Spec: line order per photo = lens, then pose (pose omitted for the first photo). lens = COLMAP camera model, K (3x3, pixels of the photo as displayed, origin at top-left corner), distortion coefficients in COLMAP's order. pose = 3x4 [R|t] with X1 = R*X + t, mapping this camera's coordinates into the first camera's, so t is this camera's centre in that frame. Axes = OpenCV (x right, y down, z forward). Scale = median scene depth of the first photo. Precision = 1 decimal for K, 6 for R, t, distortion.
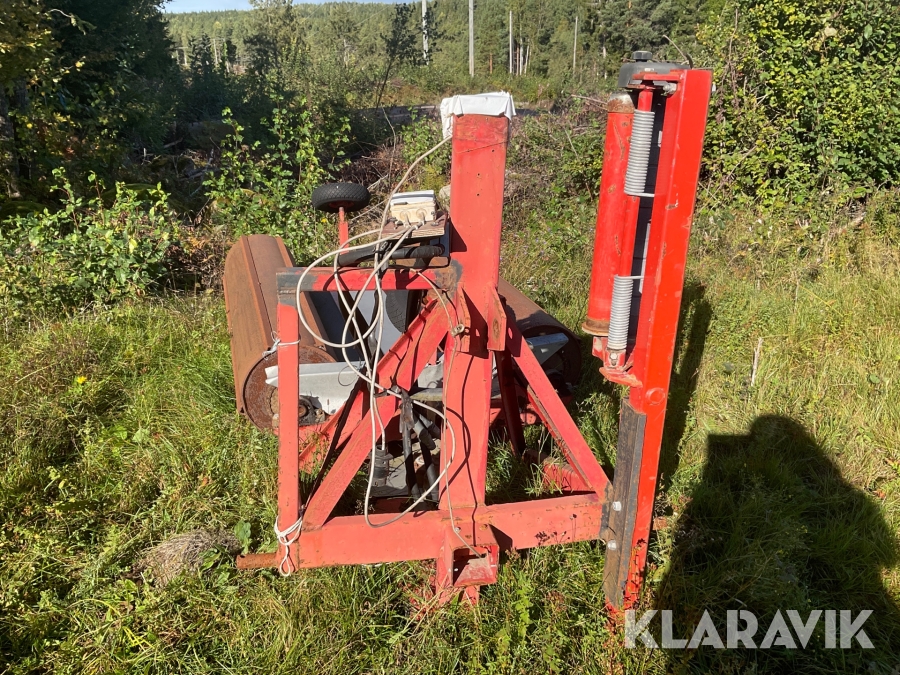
lens RADIAL K [[749.3, 0, 449.0], [0, 749.3, 335.9], [0, 0, 1]] dist [0.019401, -0.043396]
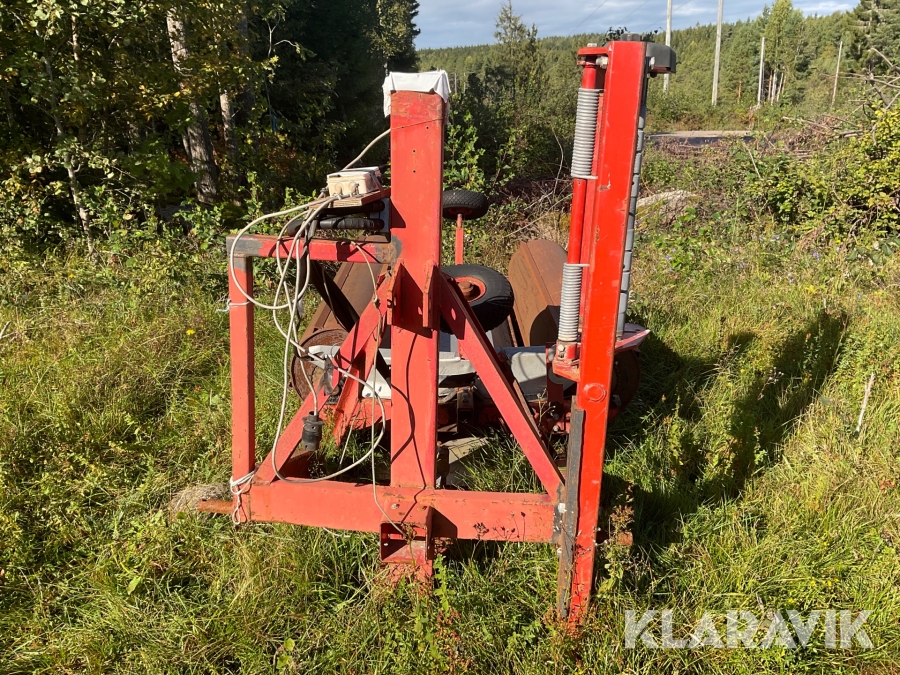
lens RADIAL K [[749.3, 0, 449.0], [0, 749.3, 335.9], [0, 0, 1]] dist [0.019401, -0.043396]
pose [[0.954295, 0.083024, -0.287104, 0.243211], [-0.093482, 0.995358, -0.022888, 0.032570], [0.283871, 0.048681, 0.957626, 0.030713]]
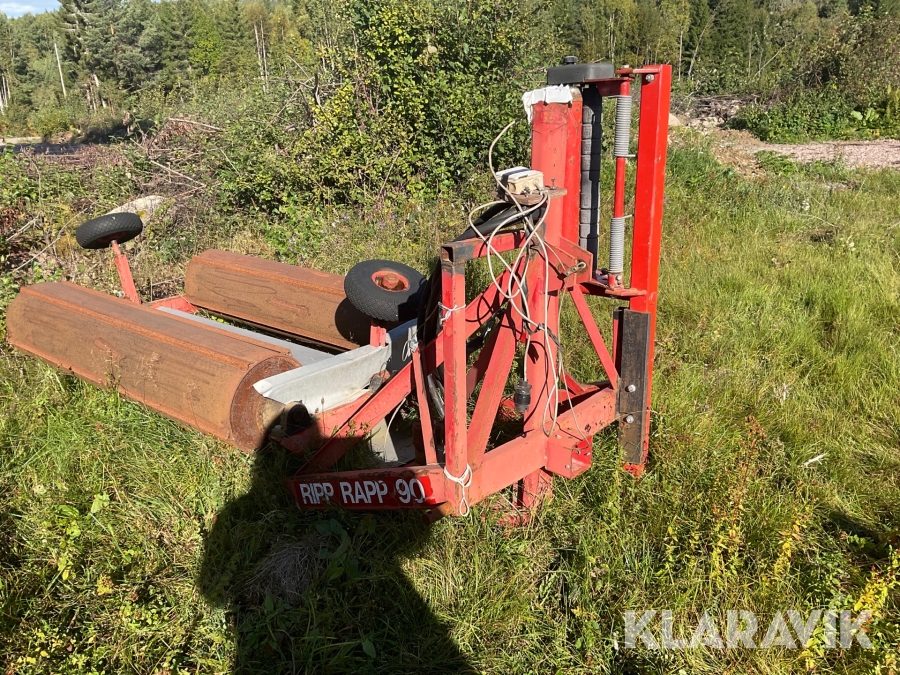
lens RADIAL K [[739.9, 0, 453.0], [0, 739.9, 342.3], [0, 0, 1]] dist [0.038192, -0.074167]
pose [[0.810329, -0.224906, 0.541095, -0.531430], [0.234729, 0.970672, 0.051936, 0.000058], [-0.536907, 0.084926, 0.839356, 0.028788]]
